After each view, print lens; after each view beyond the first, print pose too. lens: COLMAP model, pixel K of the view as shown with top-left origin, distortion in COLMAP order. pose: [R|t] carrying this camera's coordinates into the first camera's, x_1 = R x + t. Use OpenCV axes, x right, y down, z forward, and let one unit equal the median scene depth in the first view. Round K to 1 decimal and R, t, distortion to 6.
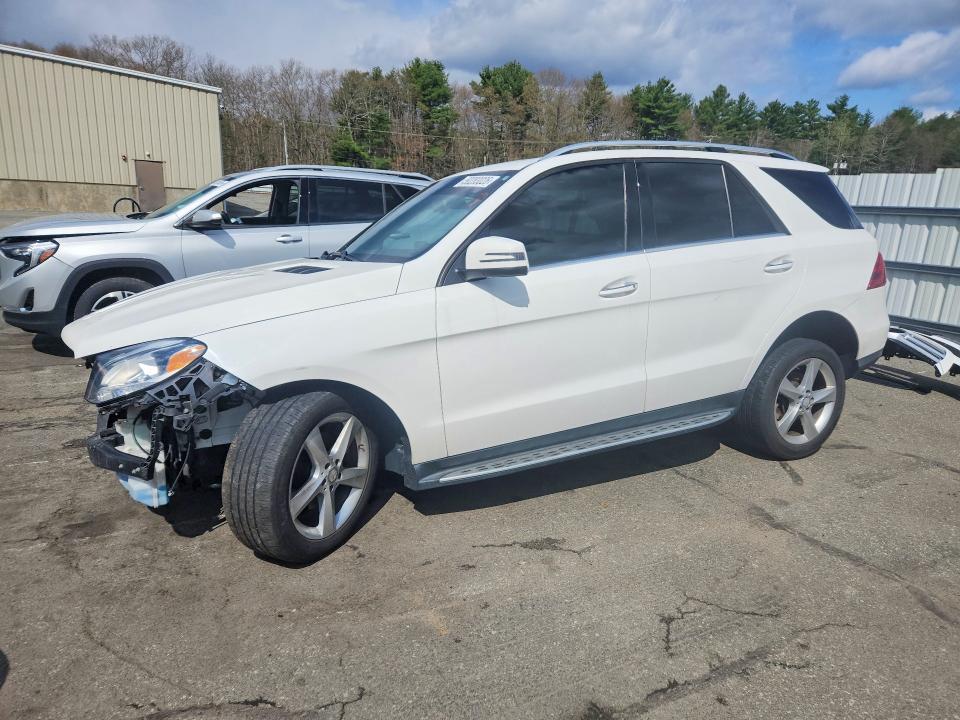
lens RADIAL K [[646.7, 0, 476.0], [0, 646.7, 370.3], [0, 0, 1]] dist [0.051076, -0.044080]
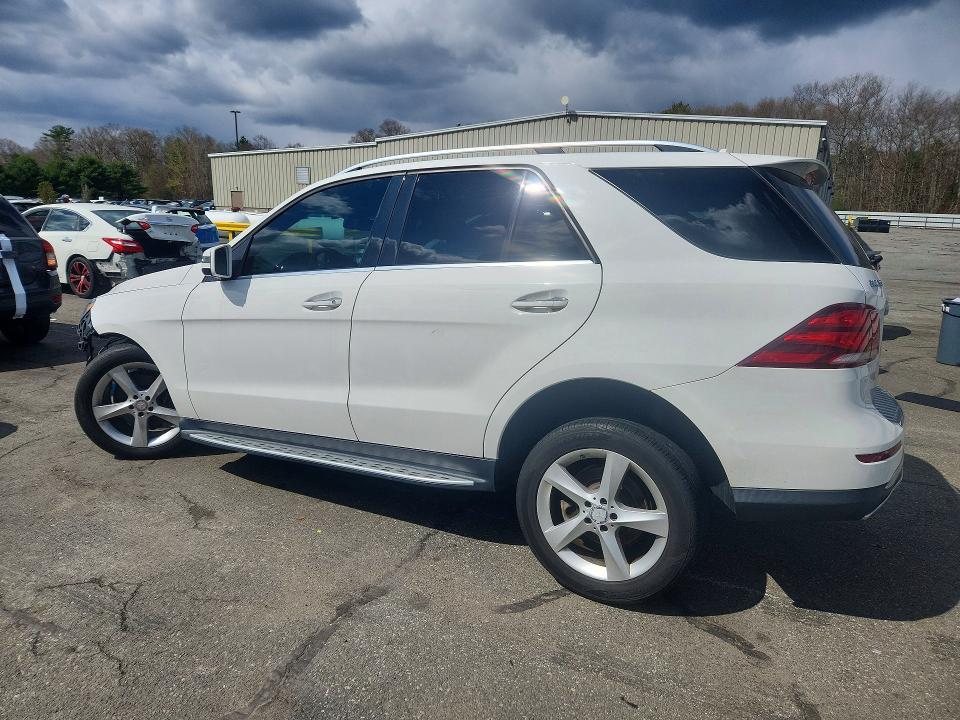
lens RADIAL K [[646.7, 0, 478.9], [0, 646.7, 359.7], [0, 0, 1]] dist [0.051076, -0.044080]
pose [[0.573018, 0.153566, -0.805026, 1.031236], [-0.210361, 0.976937, 0.036625, -0.112413], [0.792085, 0.148360, 0.592108, 0.545091]]
